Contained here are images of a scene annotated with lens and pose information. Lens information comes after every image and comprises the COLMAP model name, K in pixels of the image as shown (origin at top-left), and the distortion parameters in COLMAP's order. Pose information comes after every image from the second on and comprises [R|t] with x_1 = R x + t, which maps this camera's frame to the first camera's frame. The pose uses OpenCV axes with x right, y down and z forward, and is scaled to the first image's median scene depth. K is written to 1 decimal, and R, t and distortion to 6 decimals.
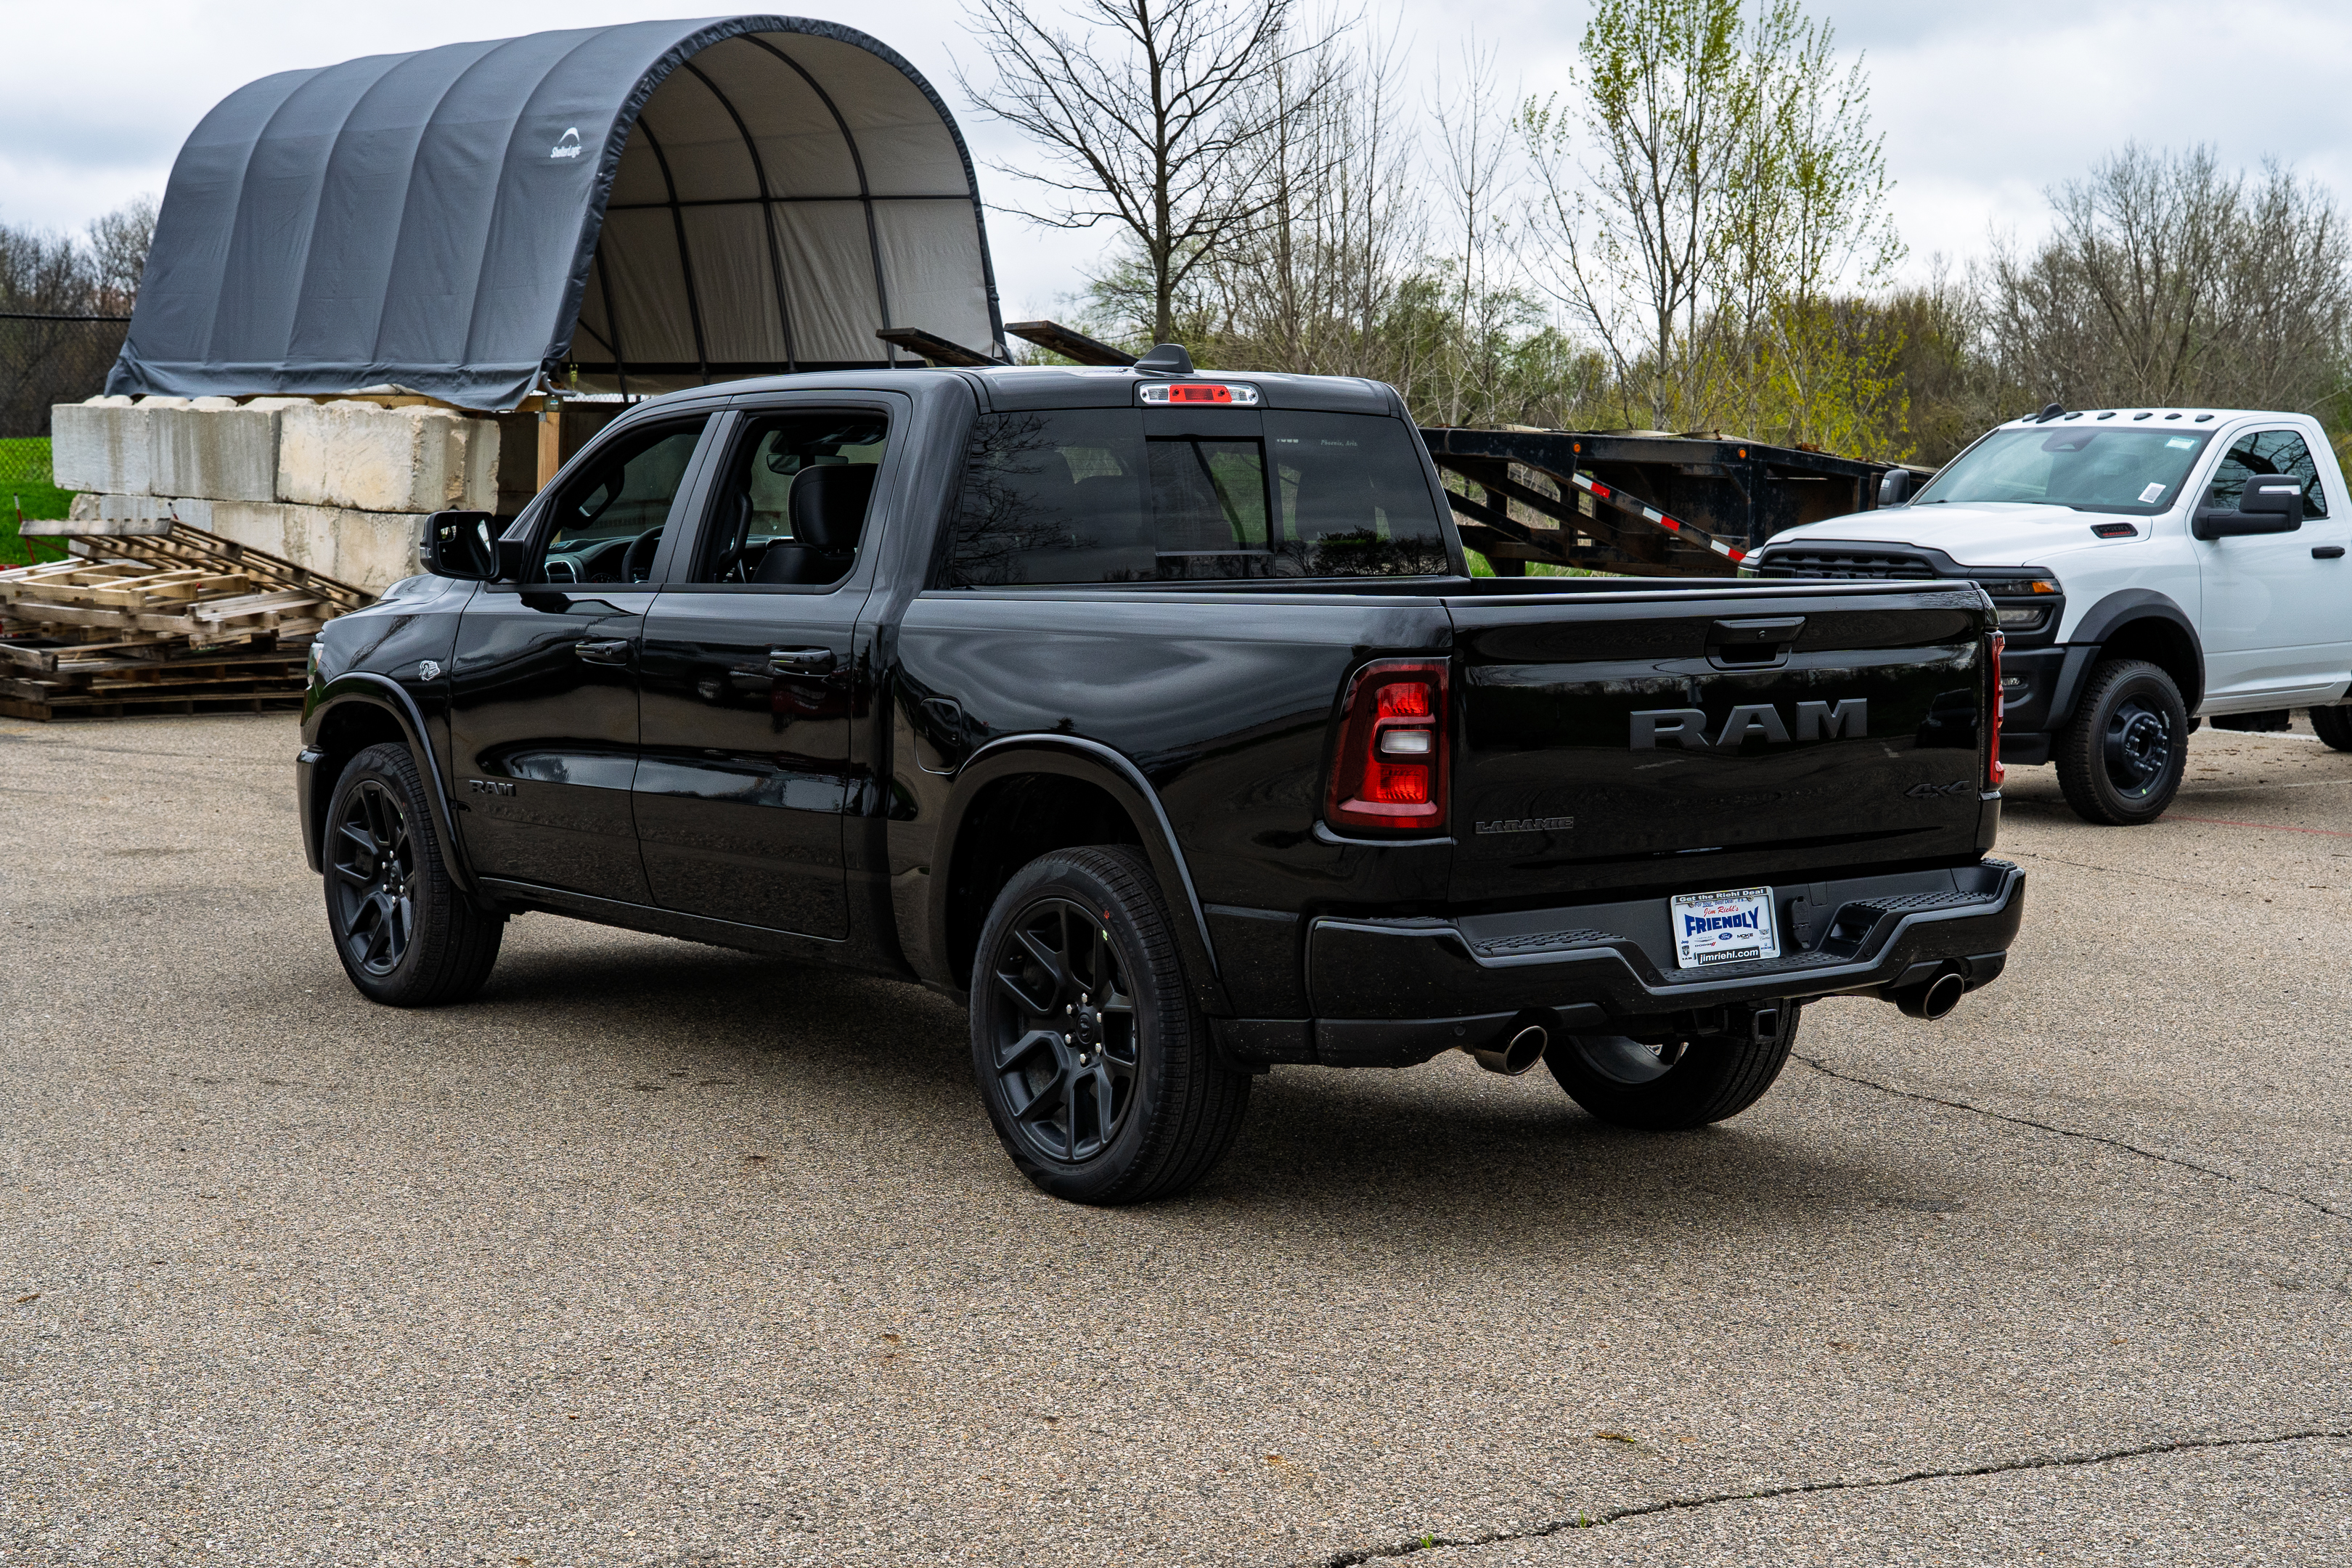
lens RADIAL K [[3598.1, 0, 1196.9], [0, 3598.1, 786.9], [0, 0, 1]] dist [0.004916, 0.005185]
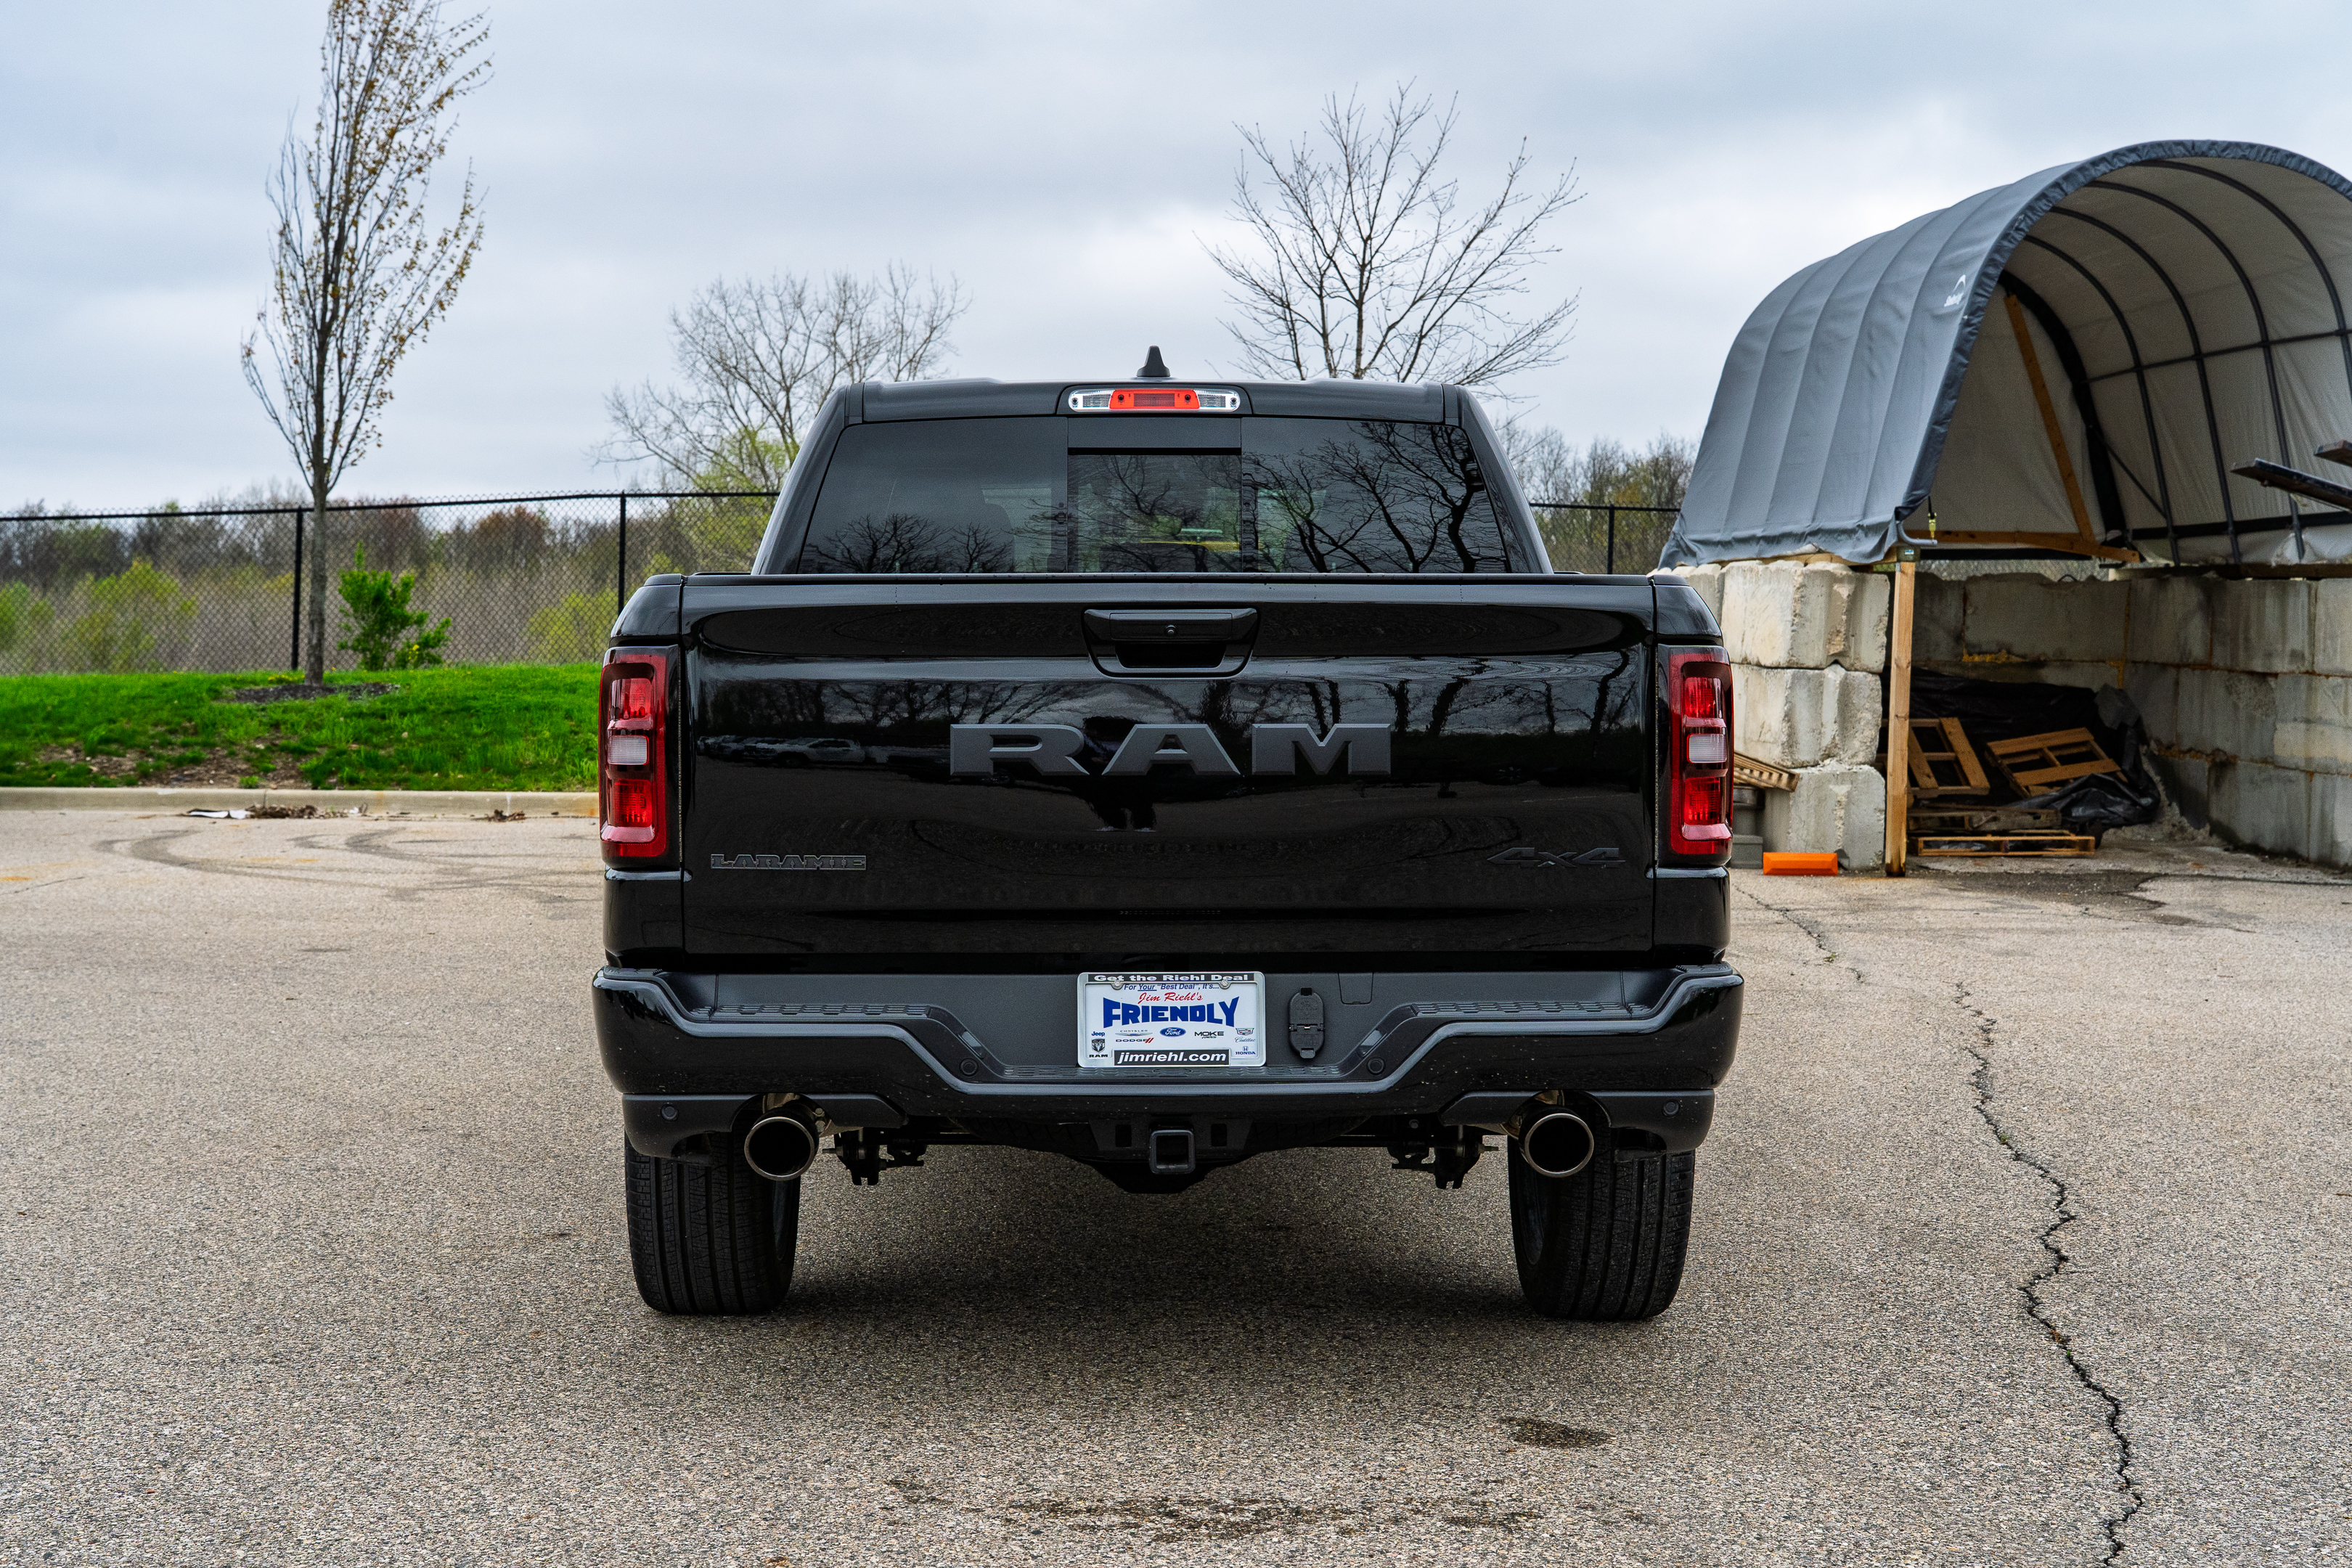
lens RADIAL K [[3378.3, 0, 1197.1], [0, 3378.3, 791.6], [0, 0, 1]] dist [0.003405, 0.072673]
pose [[0.815961, 0.016148, -0.577882, 0.477091], [-0.050423, 0.997788, -0.043315, 0.018337], [0.575904, 0.064481, 0.814970, 0.356894]]
